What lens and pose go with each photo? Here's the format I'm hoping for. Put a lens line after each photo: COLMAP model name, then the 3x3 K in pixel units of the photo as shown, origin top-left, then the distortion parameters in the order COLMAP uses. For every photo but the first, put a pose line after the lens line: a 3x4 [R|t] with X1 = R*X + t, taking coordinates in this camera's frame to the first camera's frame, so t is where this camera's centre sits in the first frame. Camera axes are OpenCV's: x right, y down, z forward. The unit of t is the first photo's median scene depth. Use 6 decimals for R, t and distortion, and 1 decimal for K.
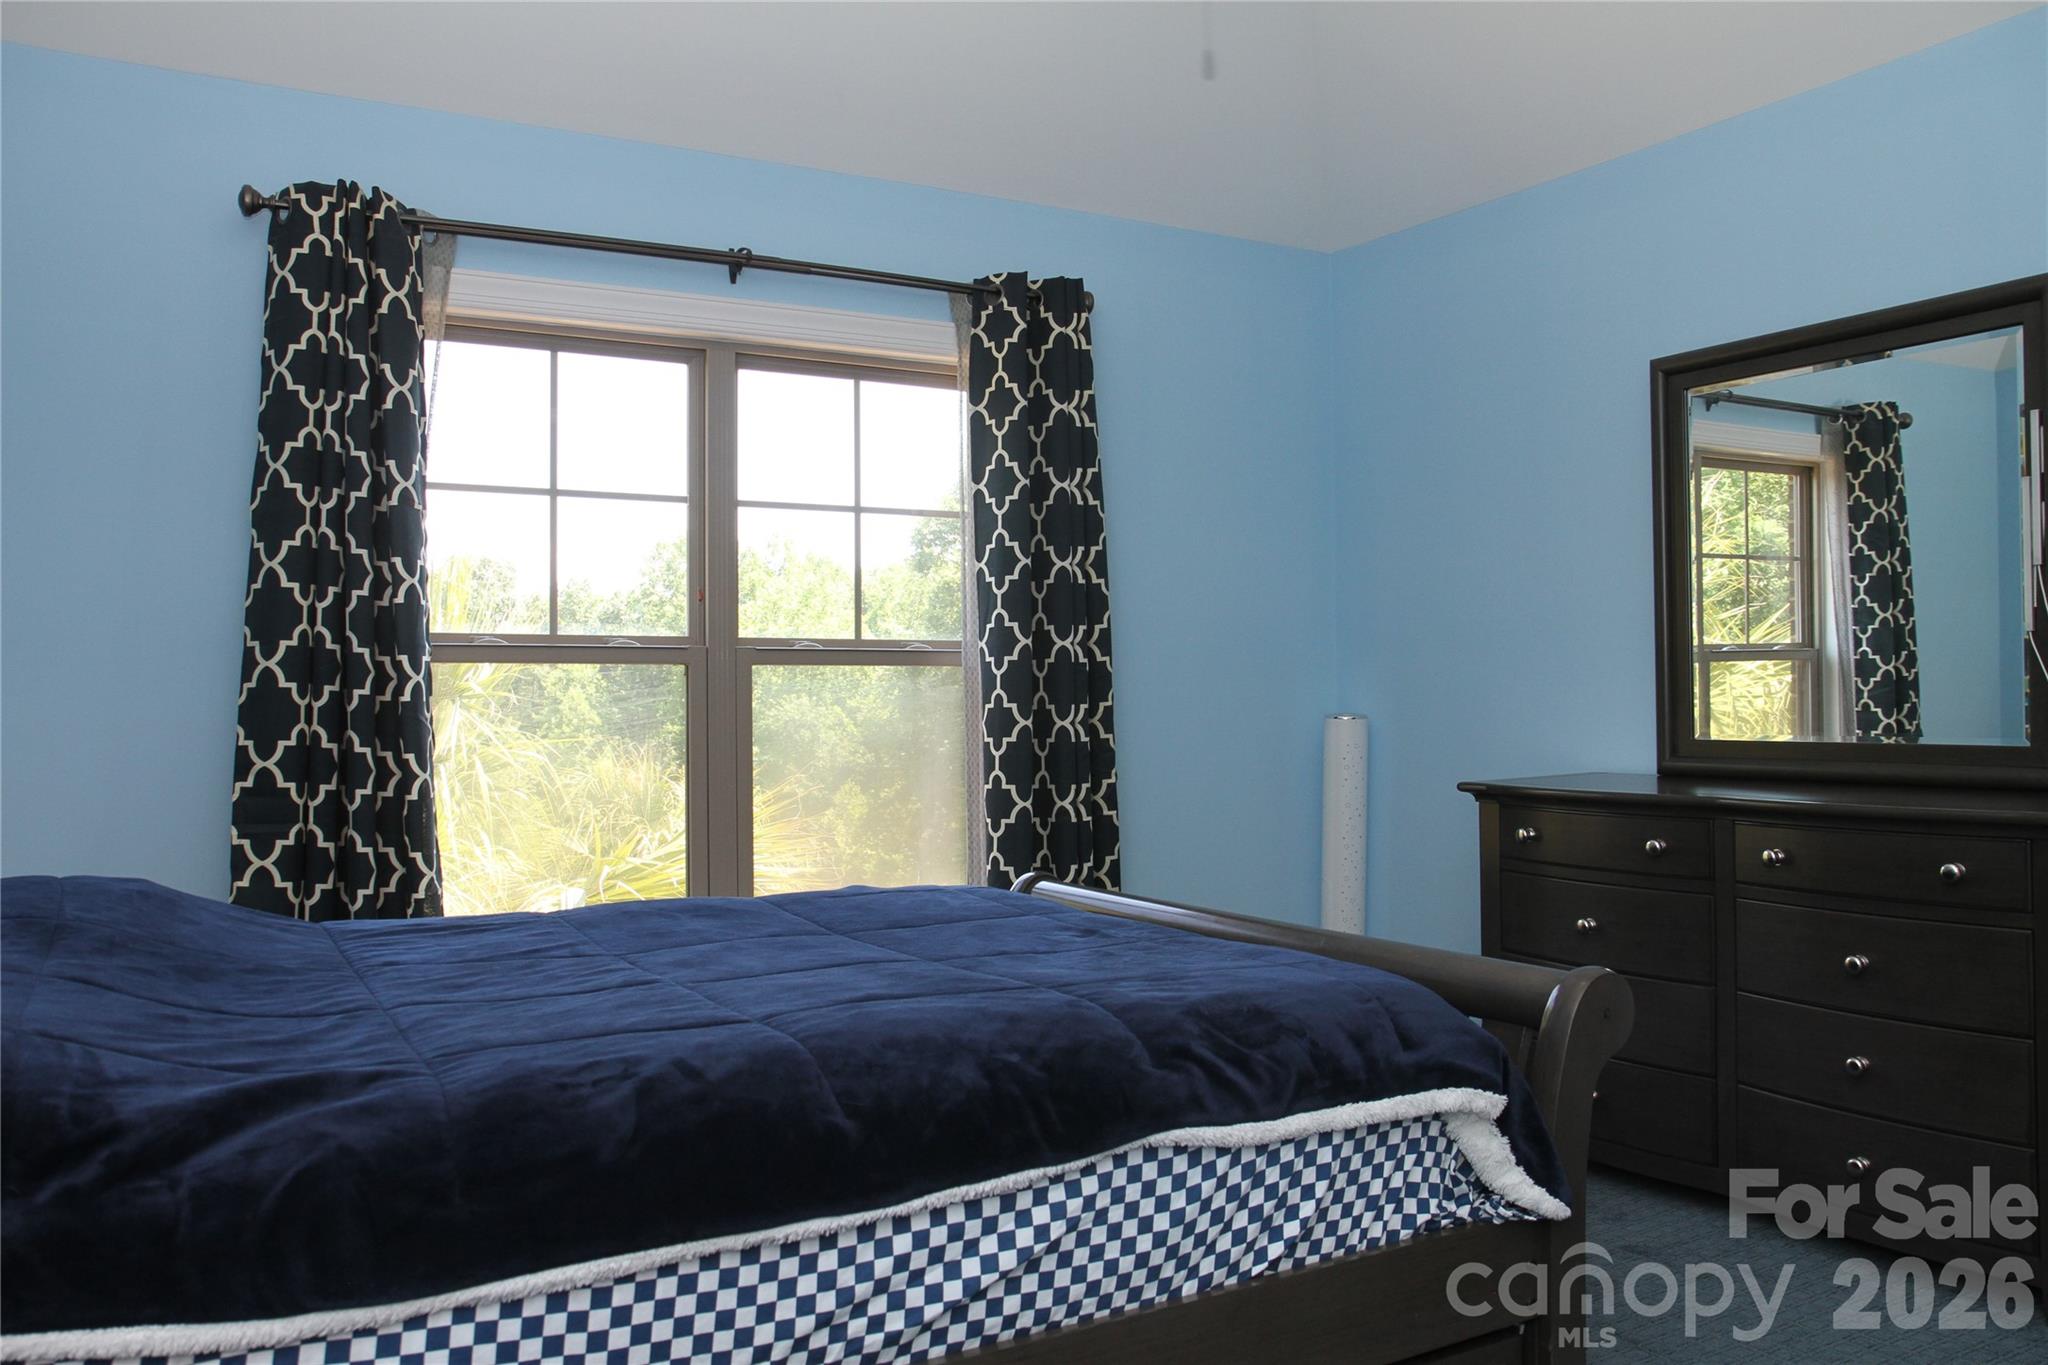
lens RADIAL K [[1614.0, 0, 1024.6], [0, 1614.0, 660.3], [0, 0, 1]] dist [-0.081838, 0.120991]
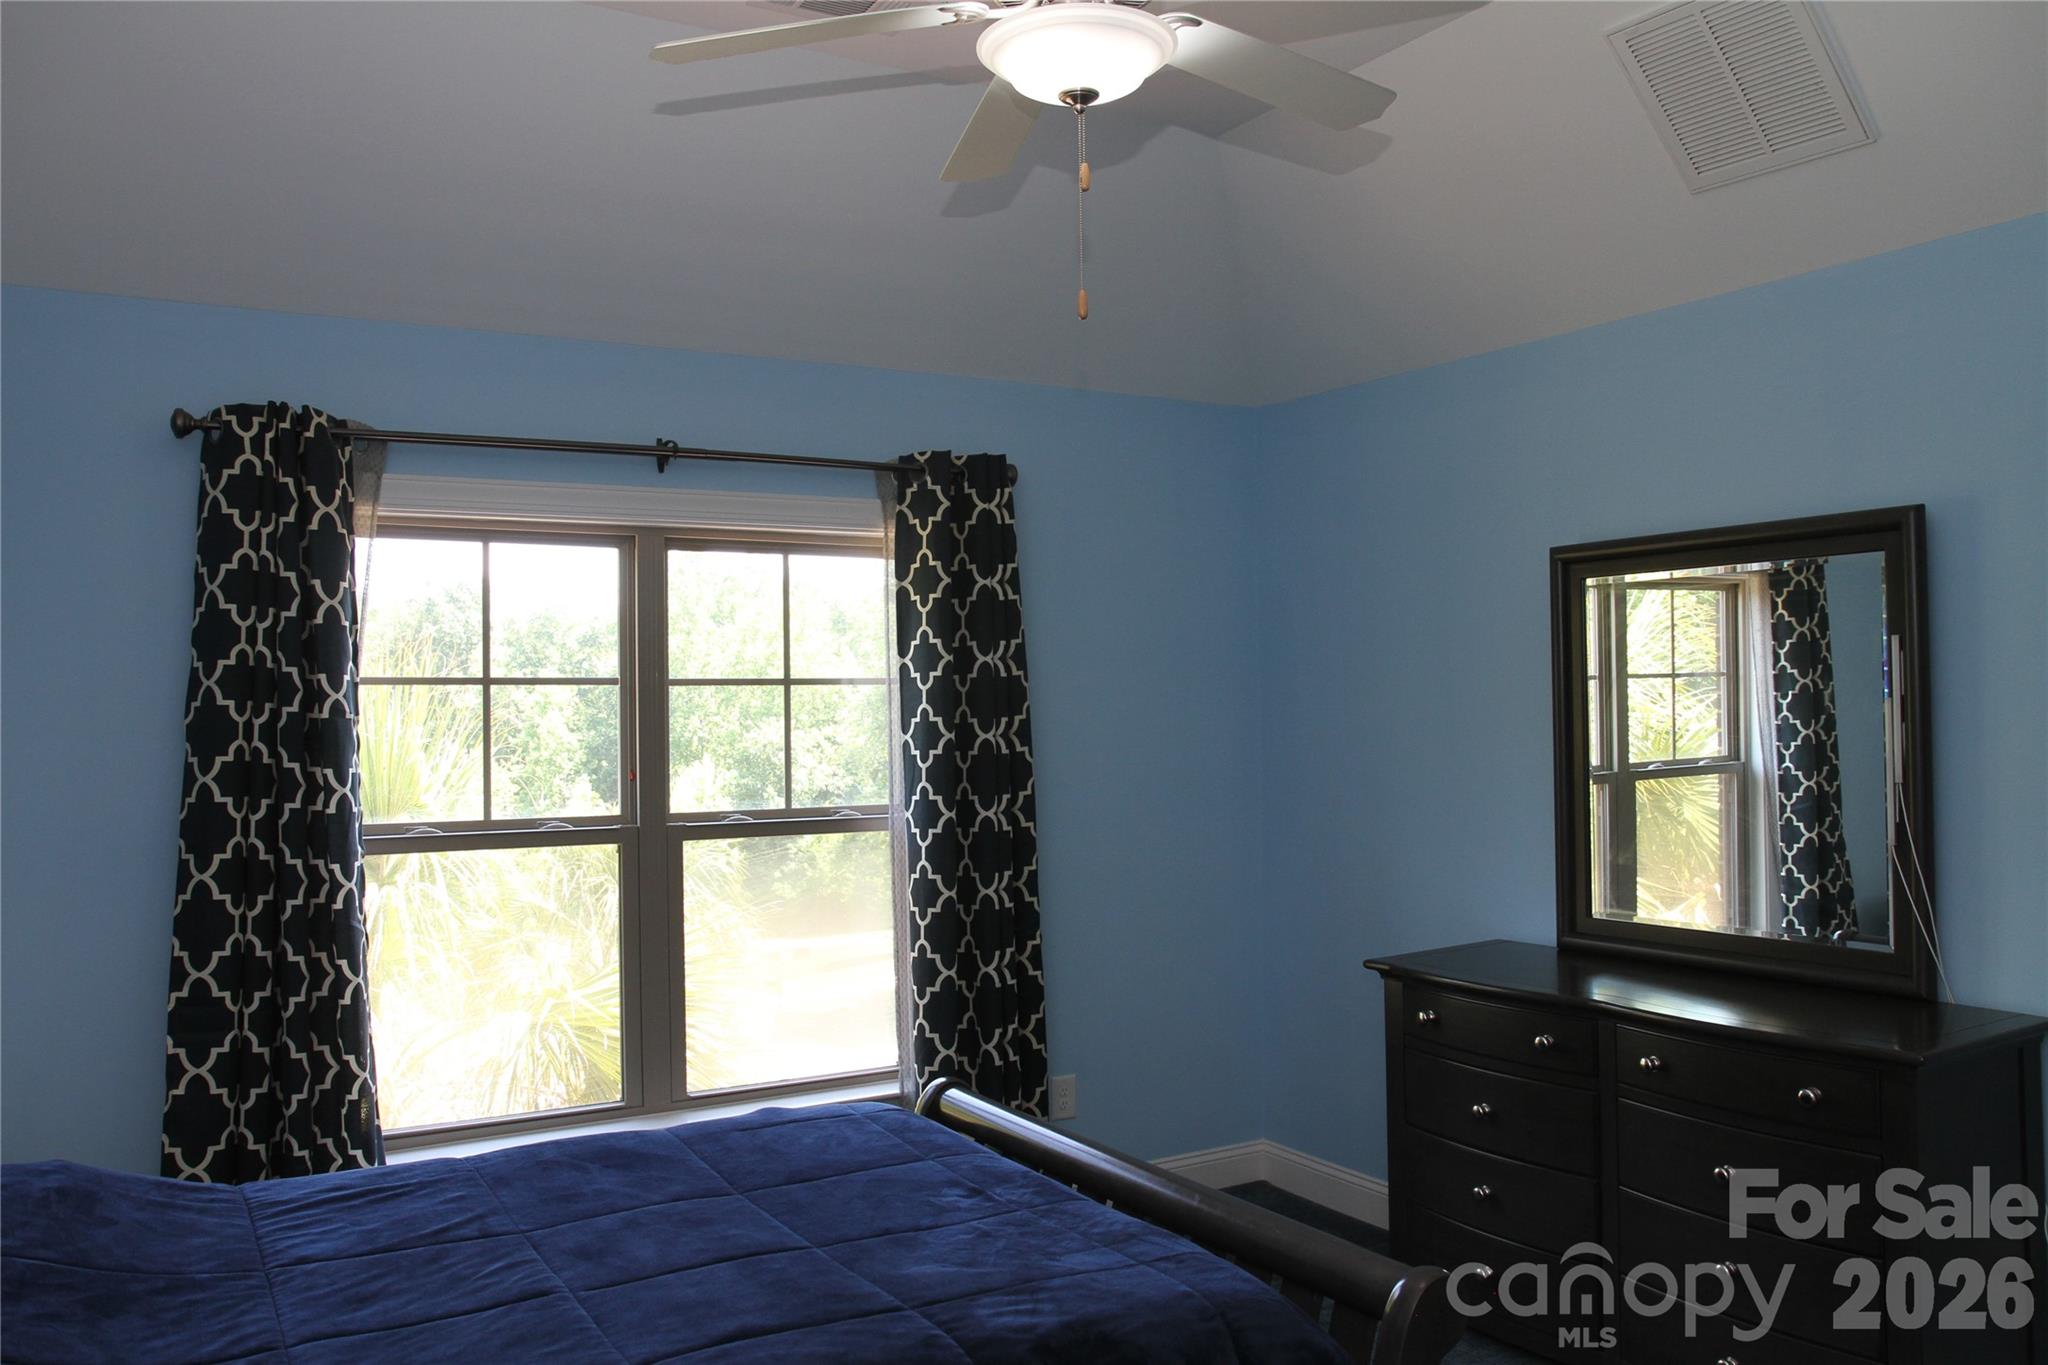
lens RADIAL K [[1617.2, 0, 1024.0], [0, 1617.2, 682.5], [0, 0, 1]] dist [-0.080675, 0.119840]
pose [[0.999895, -0.004622, 0.013743, 0.036584], [0.004598, 0.999988, 0.001757, -0.104012], [-0.013751, -0.001694, 0.999904, -0.033265]]
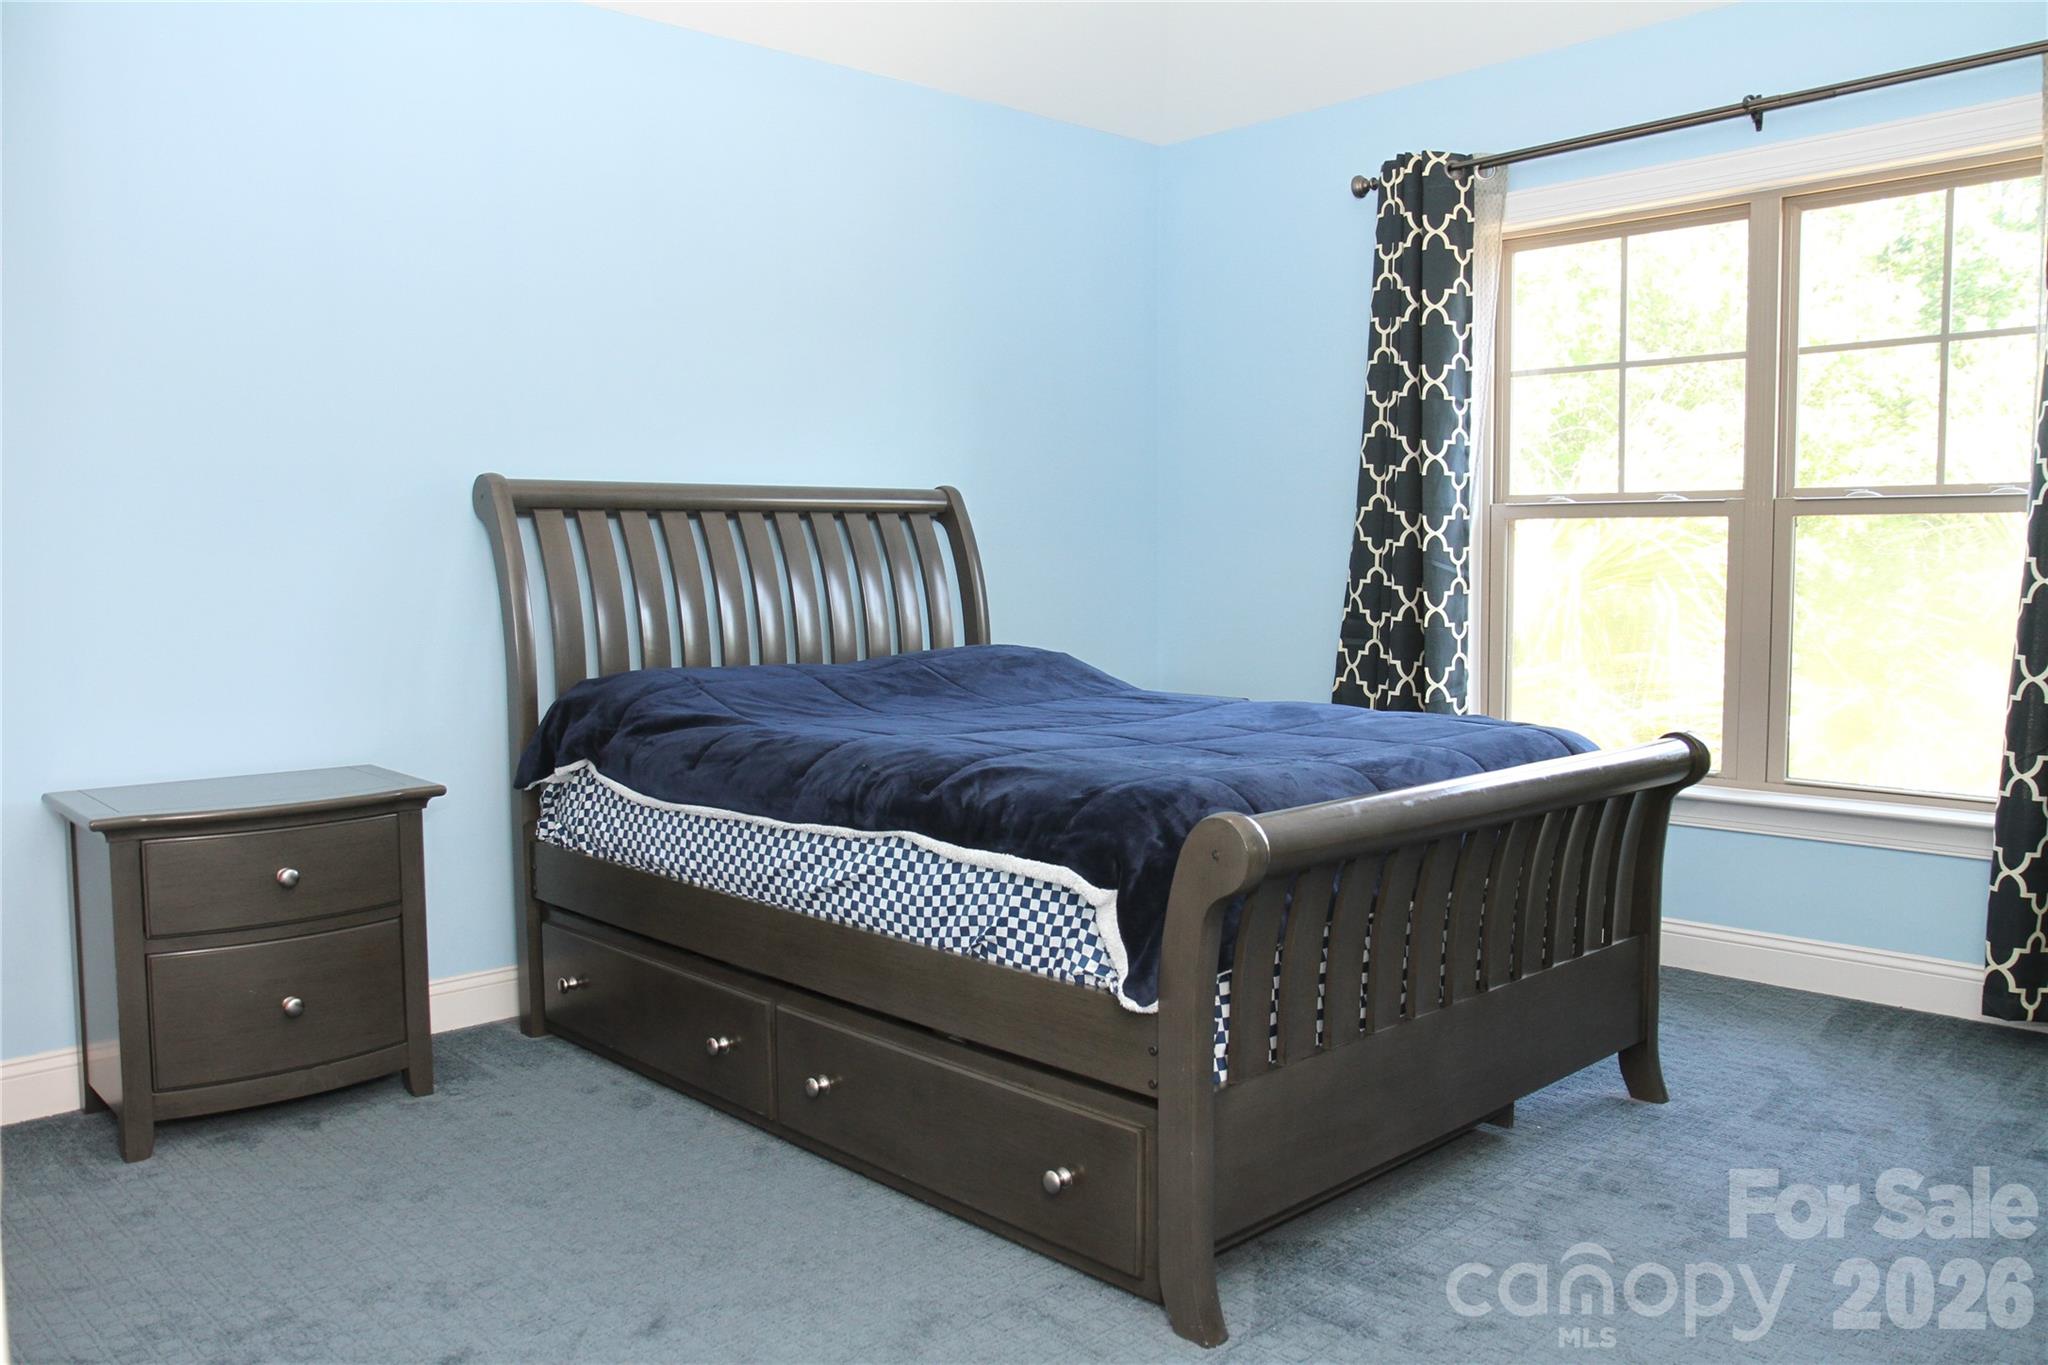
lens RADIAL K [[1614.0, 0, 1024.6], [0, 1614.0, 660.3], [0, 0, 1]] dist [-0.081838, 0.120991]
pose [[0.234374, 0.075035, -0.969246, 0.707346], [0.023304, 0.996297, 0.082764, -0.000921], [0.971867, -0.041985, 0.231758, 0.326000]]
